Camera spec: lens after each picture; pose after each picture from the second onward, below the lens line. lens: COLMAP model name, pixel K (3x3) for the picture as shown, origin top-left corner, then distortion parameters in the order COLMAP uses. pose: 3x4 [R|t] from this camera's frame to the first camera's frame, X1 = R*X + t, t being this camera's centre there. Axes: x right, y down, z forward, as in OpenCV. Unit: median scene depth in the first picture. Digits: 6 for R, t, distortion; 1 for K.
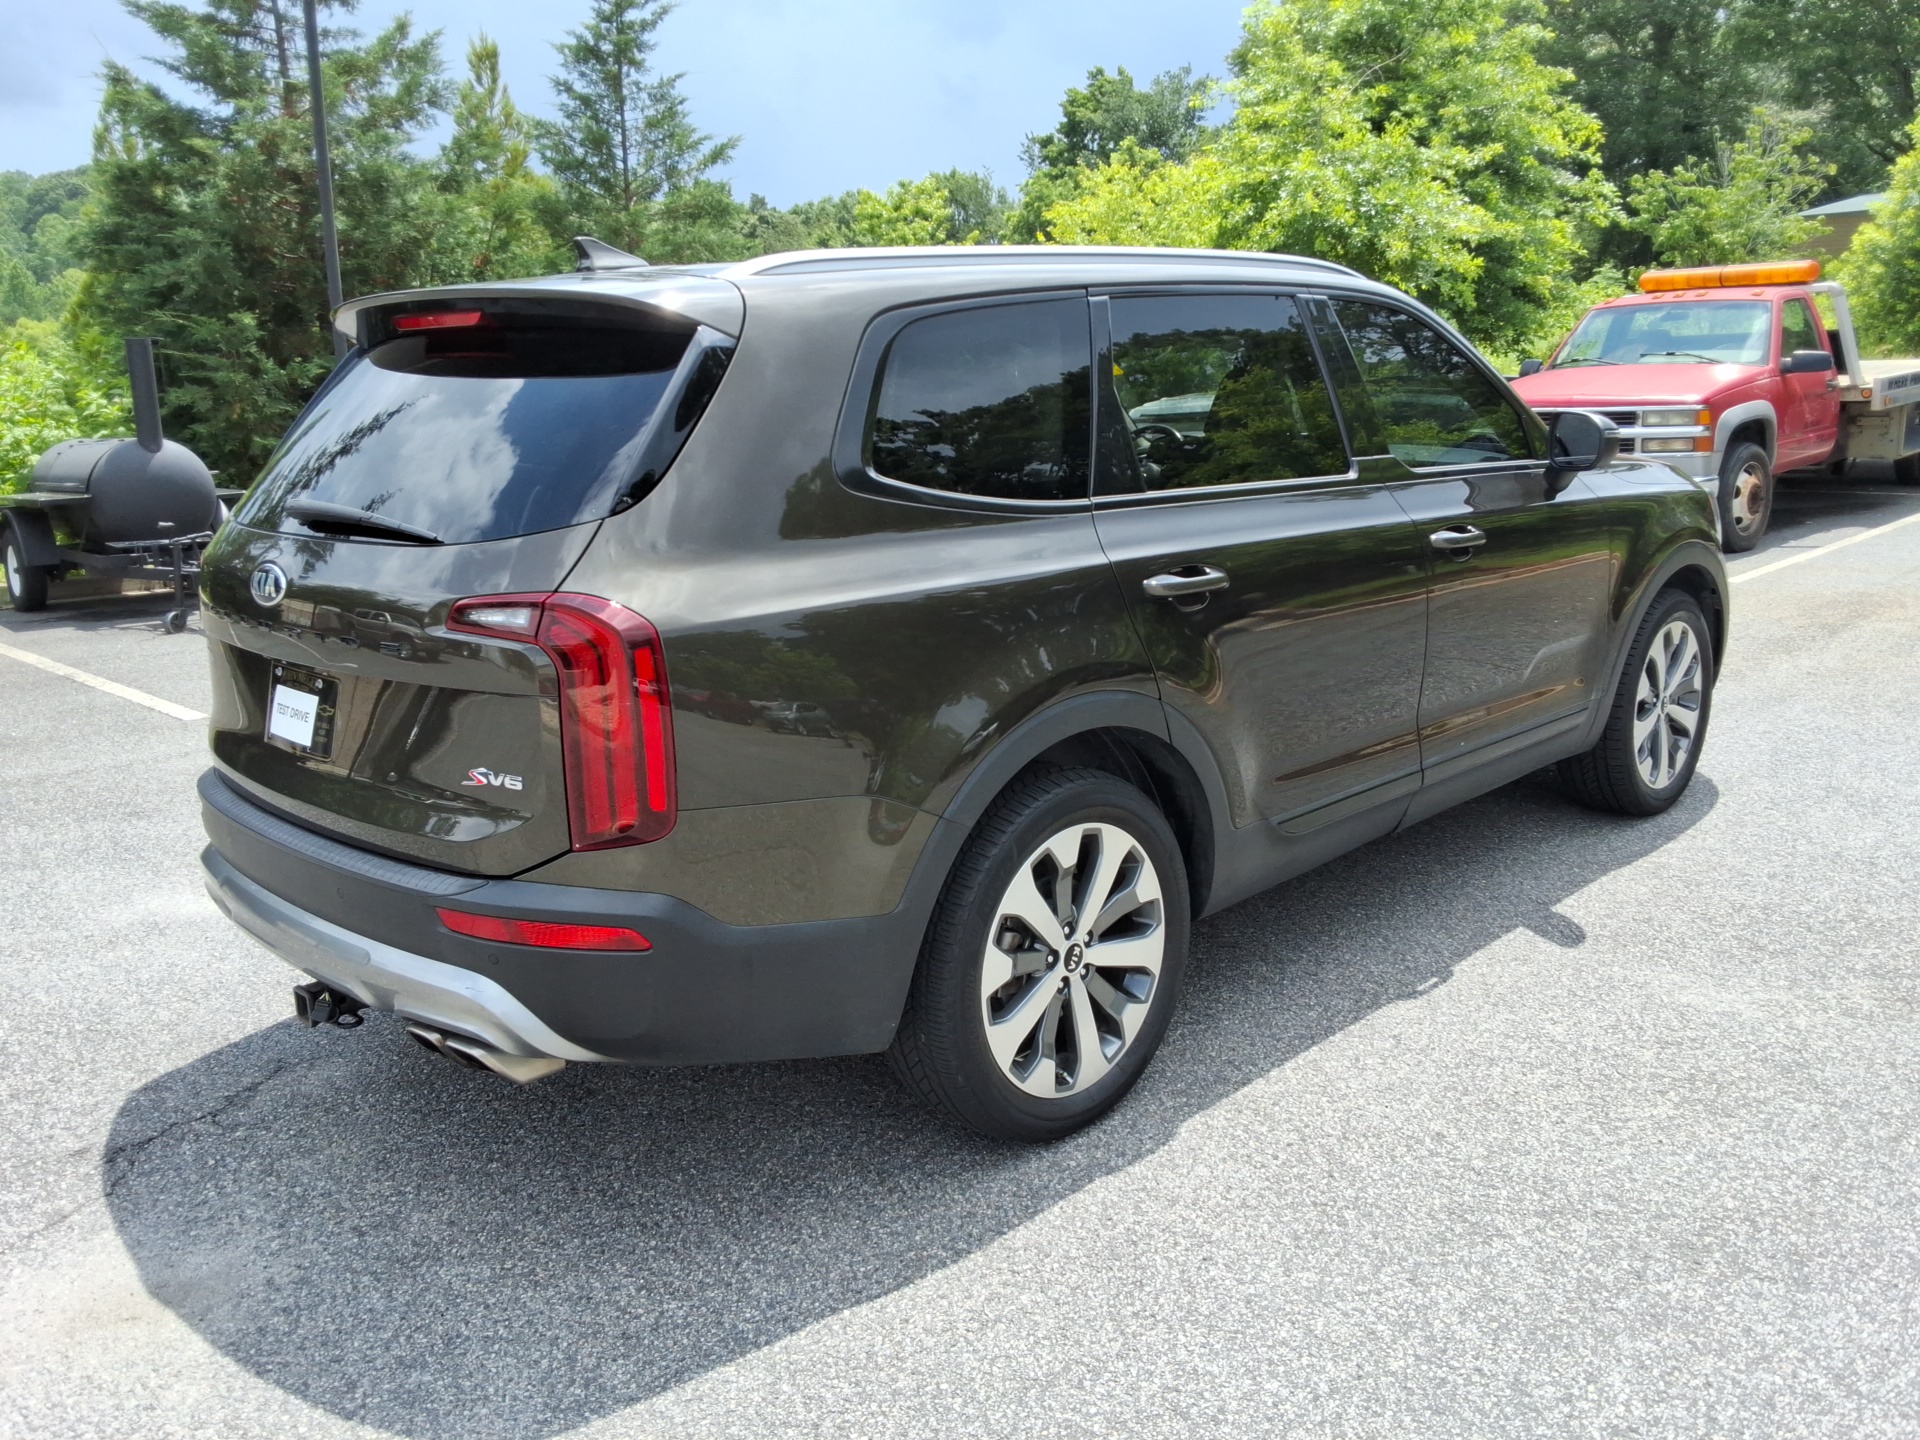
lens RADIAL K [[1575.7, 0, 1012.7], [0, 1575.7, 711.4], [0, 0, 1]] dist [0.107724, -0.196506]
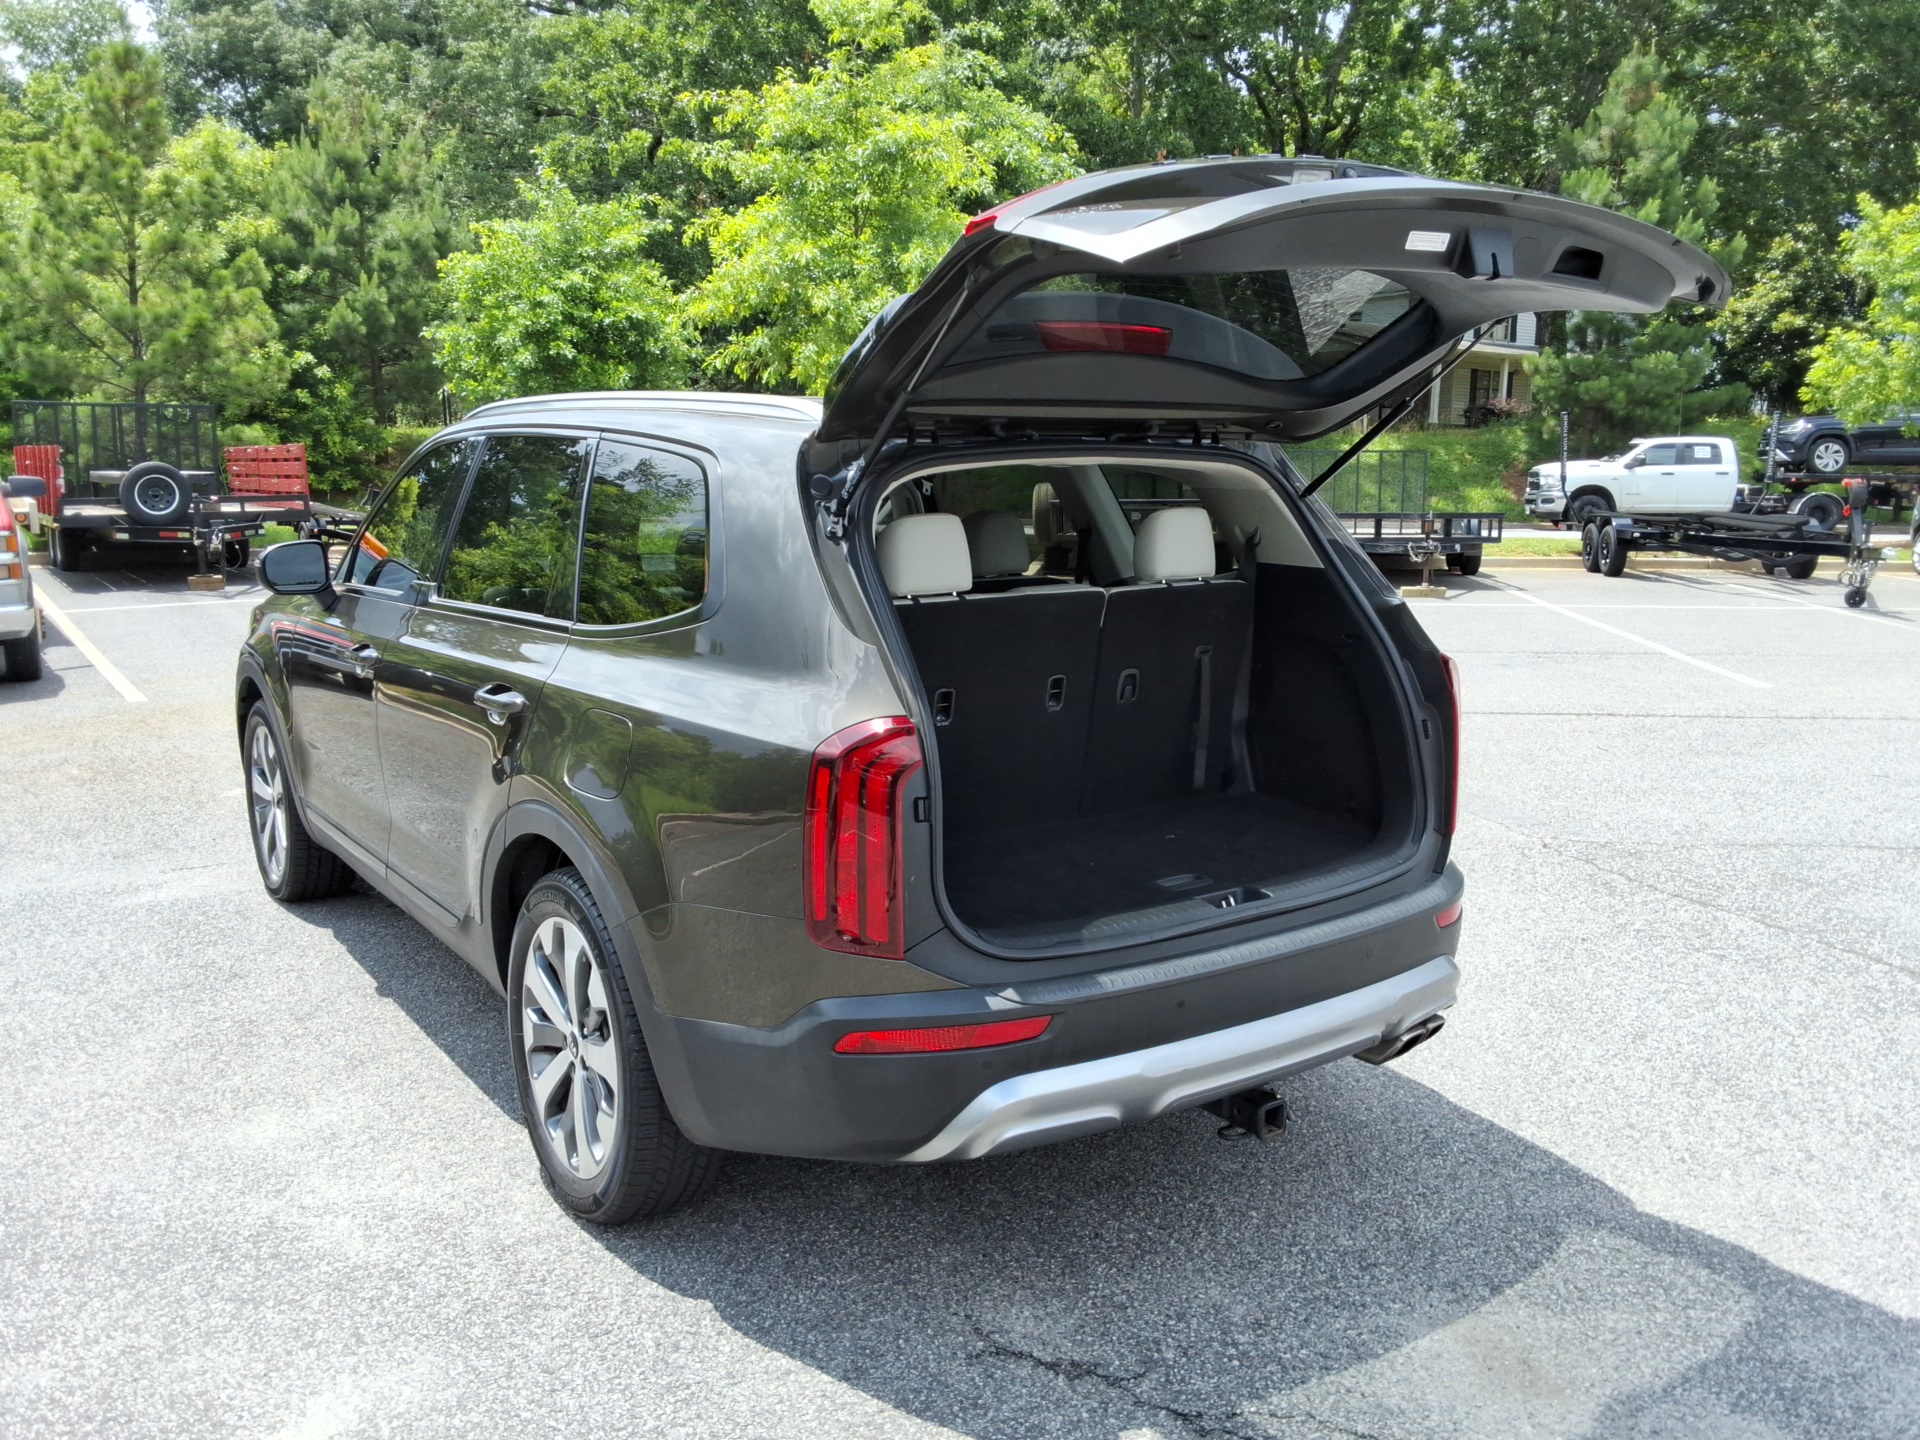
lens RADIAL K [[1581.7, 0, 969.3], [0, 1581.7, 679.2], [0, 0, 1]] dist [0.120067, -0.197591]
pose [[0.159819, -0.115876, 0.980322, -1.312021], [0.206580, 0.975023, 0.081572, -0.191901], [-0.965289, 0.189478, 0.179765, 0.867573]]
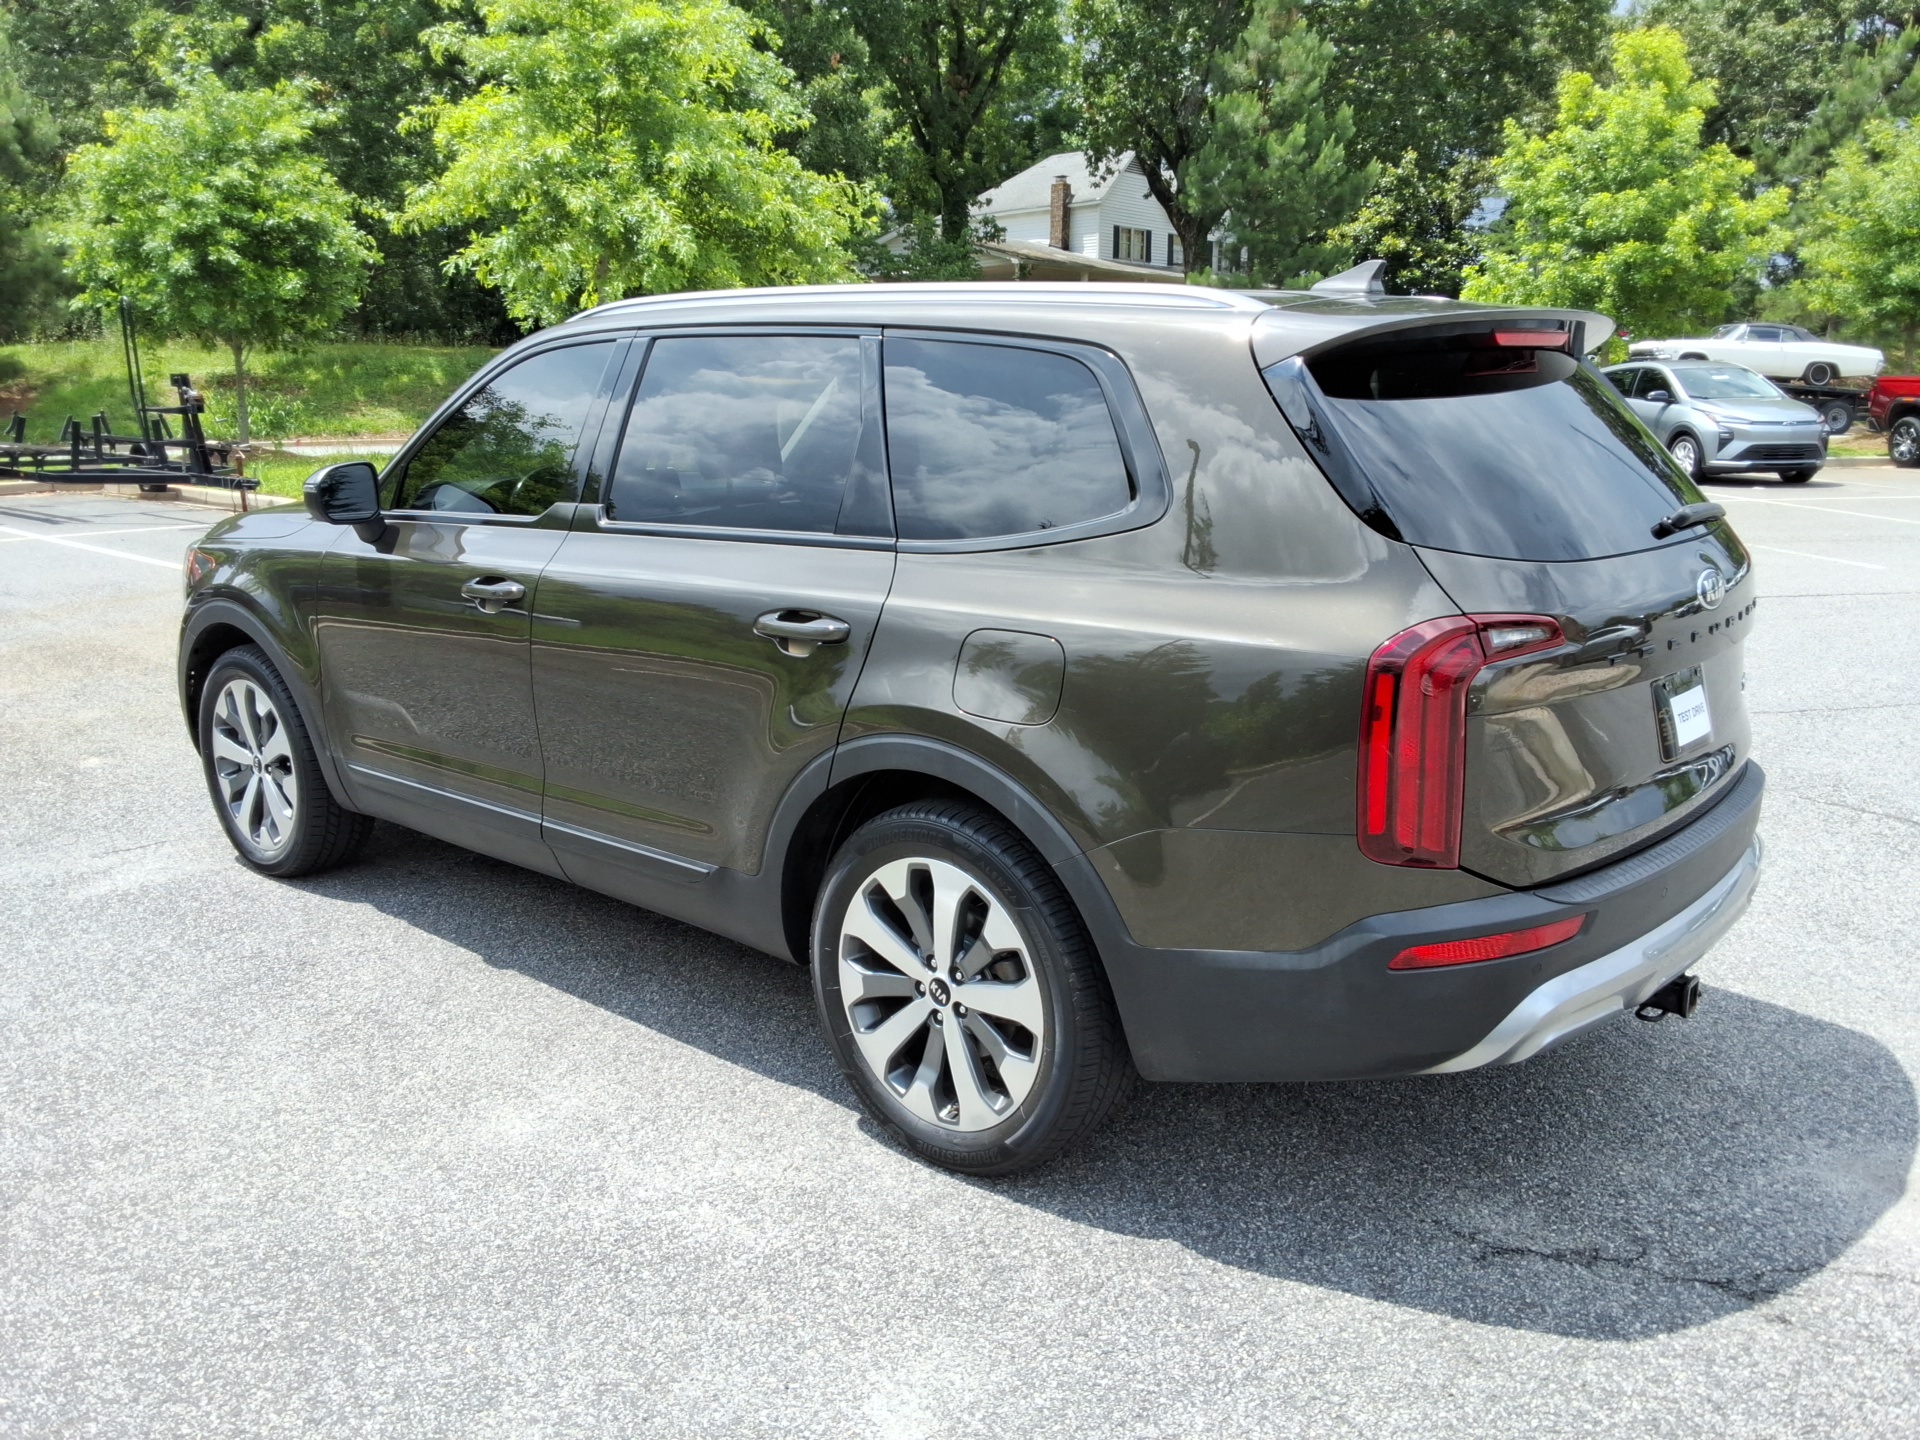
lens RADIAL K [[1576.8, 0, 964.0], [0, 1576.8, 695.4], [0, 0, 1]] dist [0.123611, -0.206089]
pose [[-0.082233, -0.175206, 0.981092, -1.270695], [0.223105, 0.956205, 0.189462, -0.277148], [-0.971320, 0.234466, -0.039542, 1.324714]]
